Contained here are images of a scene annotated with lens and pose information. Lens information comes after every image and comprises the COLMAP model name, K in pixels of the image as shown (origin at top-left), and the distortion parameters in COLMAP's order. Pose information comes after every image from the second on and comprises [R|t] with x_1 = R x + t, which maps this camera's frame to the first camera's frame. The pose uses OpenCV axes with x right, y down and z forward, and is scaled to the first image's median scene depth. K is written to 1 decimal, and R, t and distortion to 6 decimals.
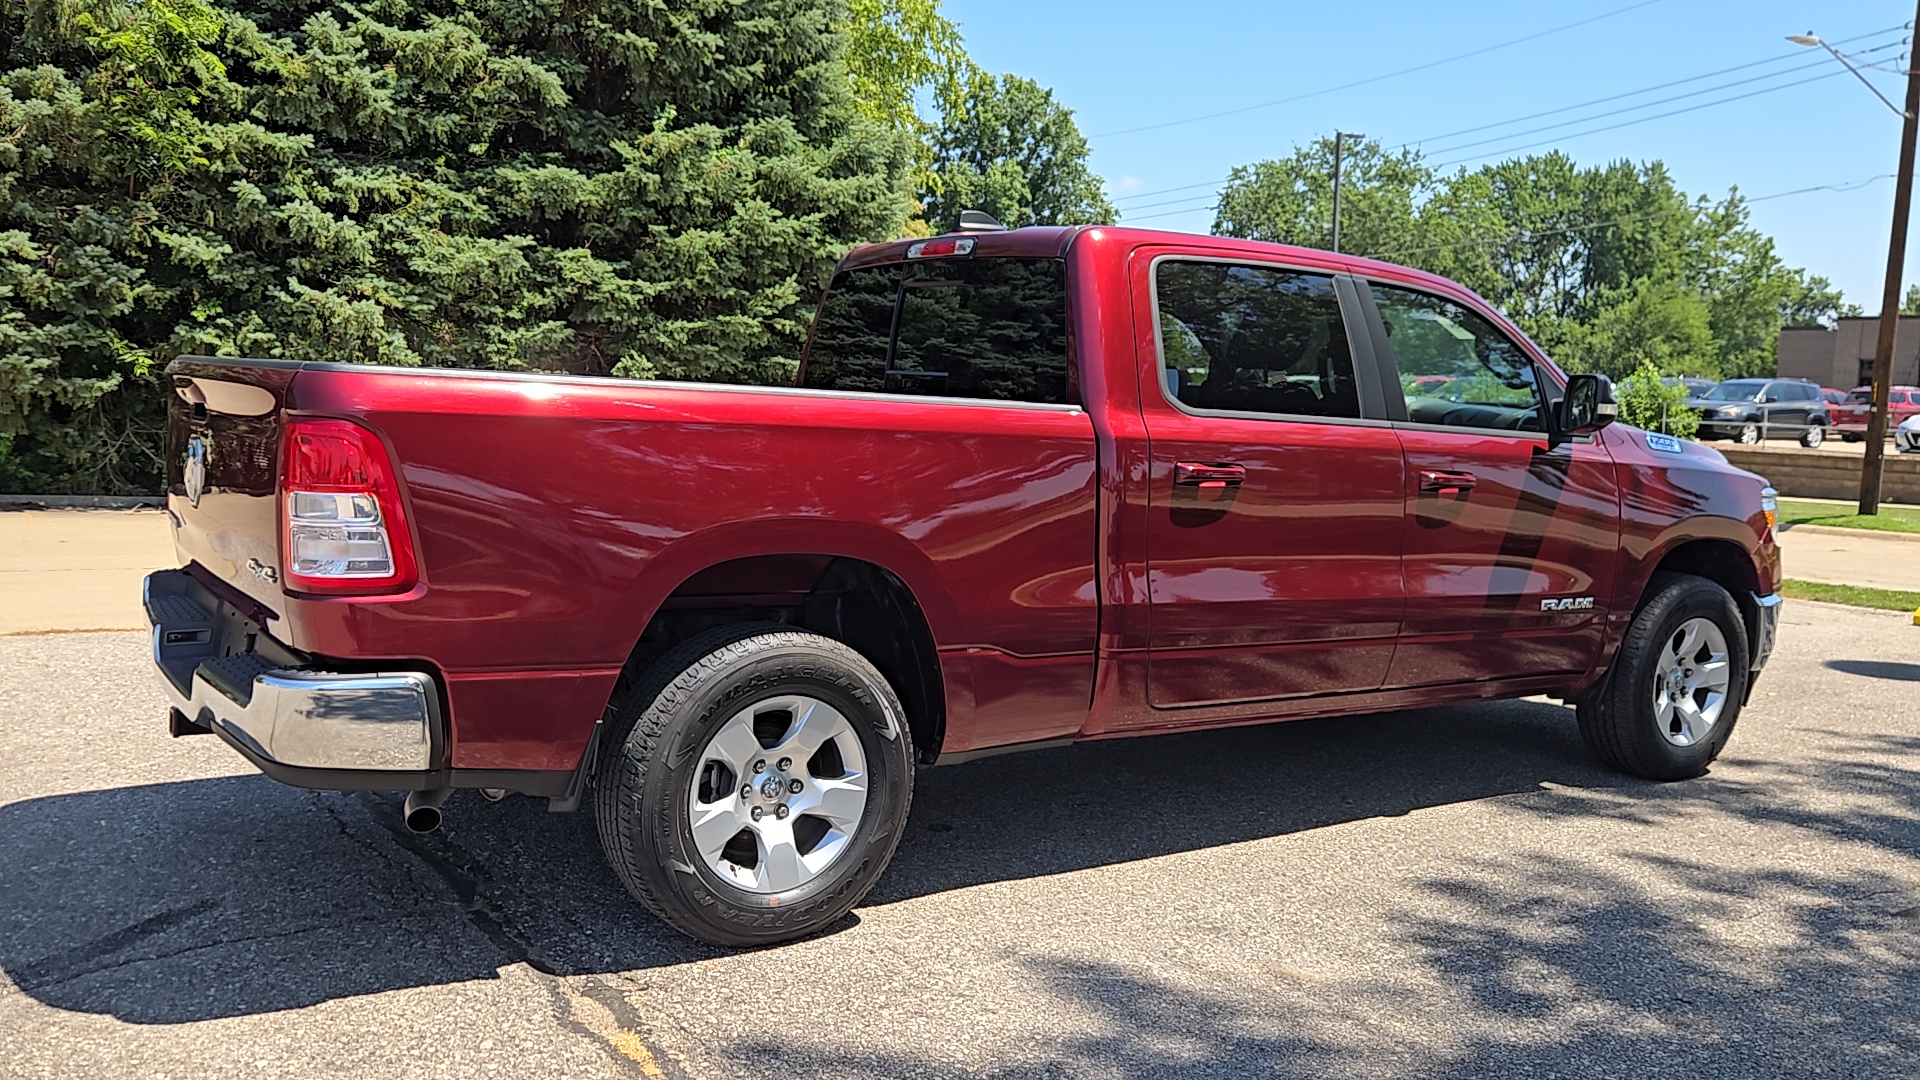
lens RADIAL K [[1601.2, 0, 954.4], [0, 1601.2, 529.9], [0, 0, 1]] dist [-0.003548, 0.008899]
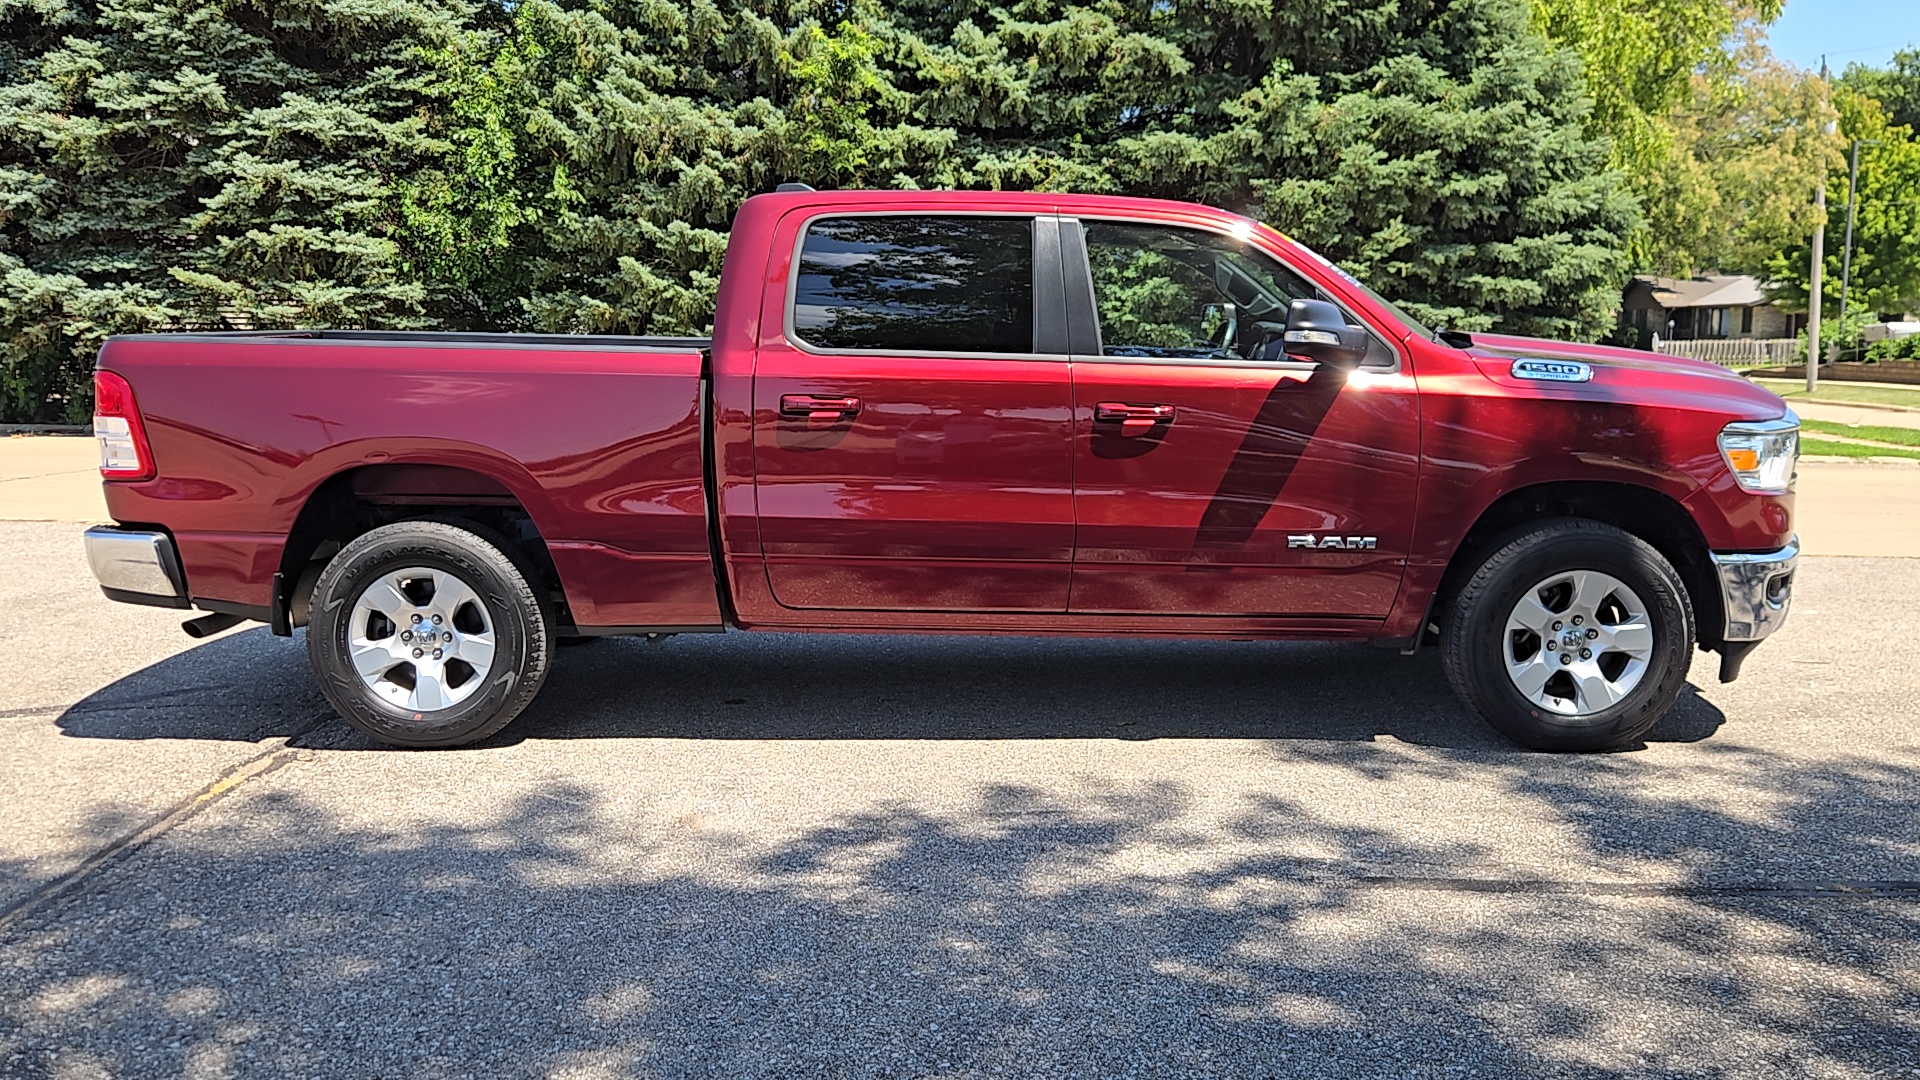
lens RADIAL K [[1599.6, 0, 960.0], [0, 1599.6, 540.0], [0, 0, 1]] dist [-0.001269, -0.000656]
pose [[0.824927, 0.039285, -0.563872, 0.262884], [-0.018505, 0.998924, 0.042524, 0.002985], [0.564936, -0.024645, 0.824767, 0.031834]]
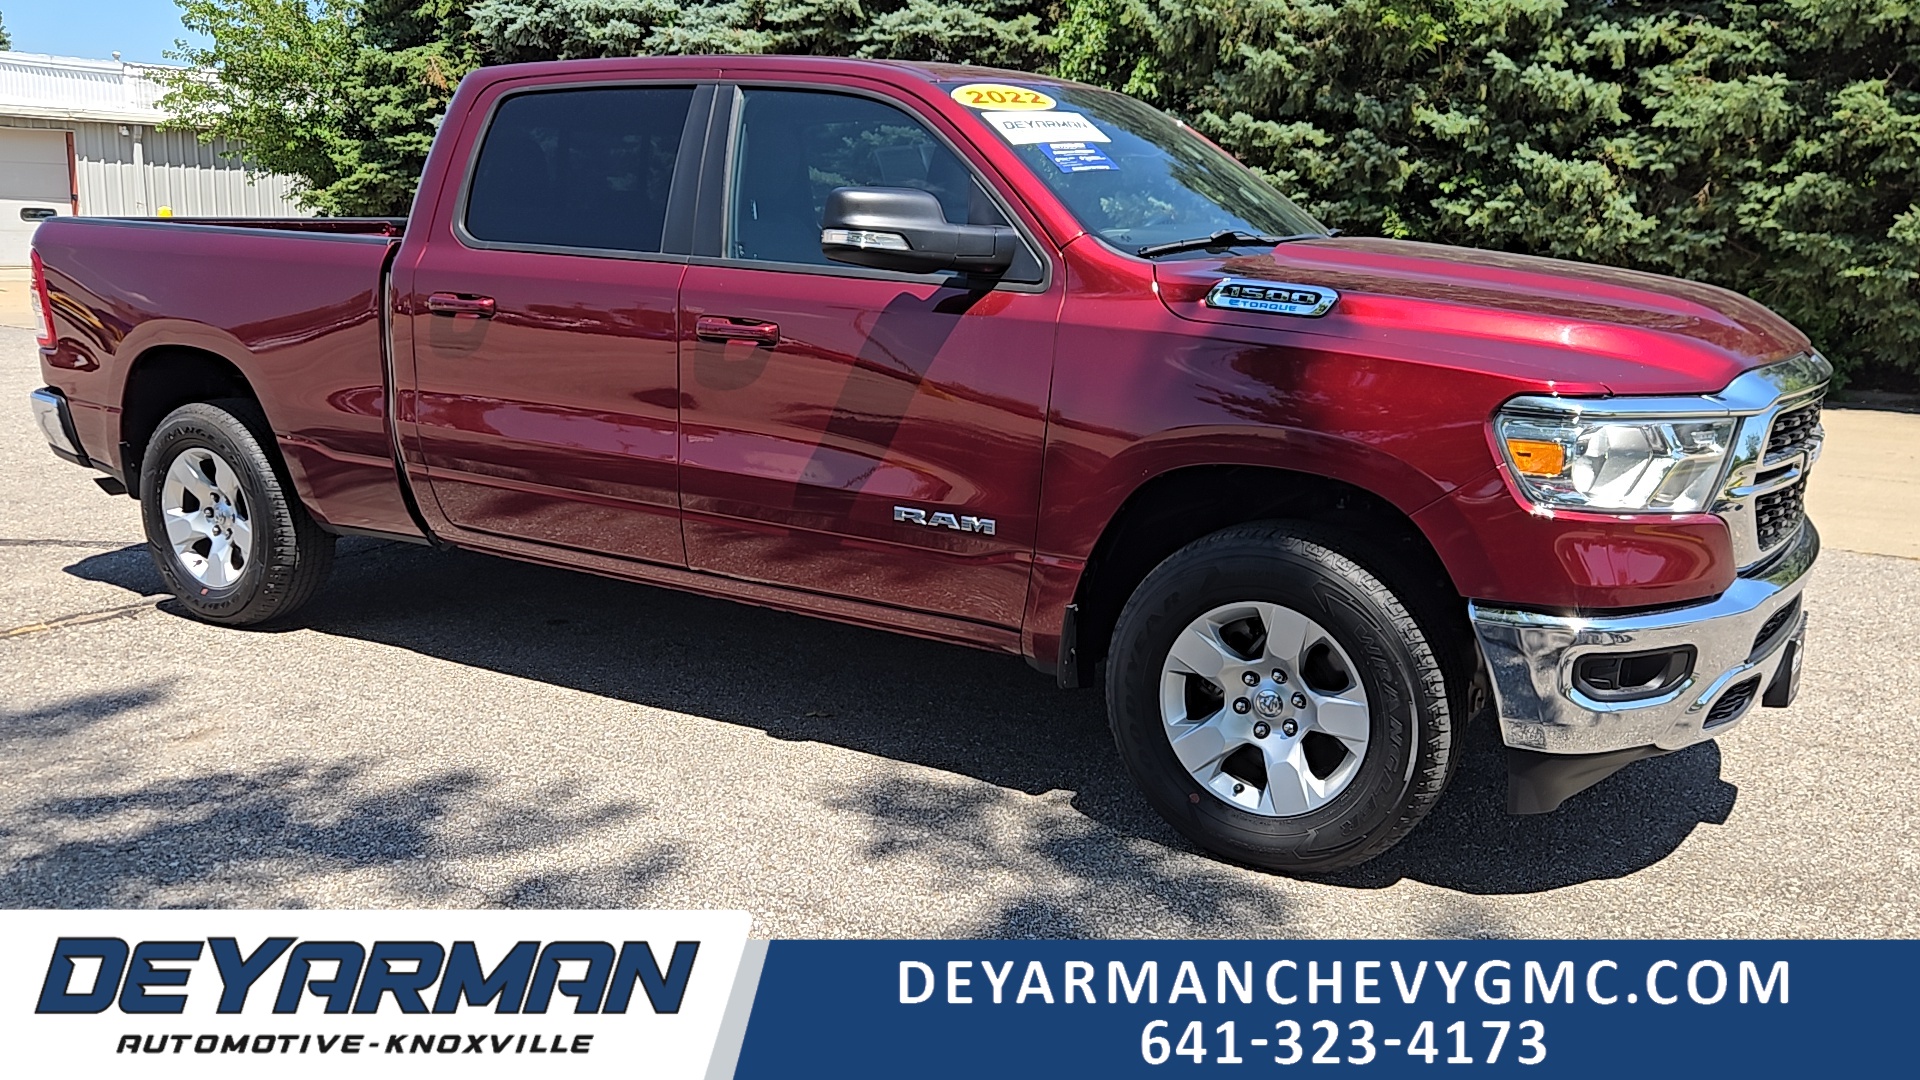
lens RADIAL K [[1601.2, 0, 954.4], [0, 1601.2, 529.9], [0, 0, 1]] dist [-0.003548, 0.008899]
pose [[0.407541, 0.143208, -0.901888, 0.364087], [-0.077966, 0.989477, 0.121884, -0.012649], [0.909853, 0.020644, 0.414418, 0.254467]]
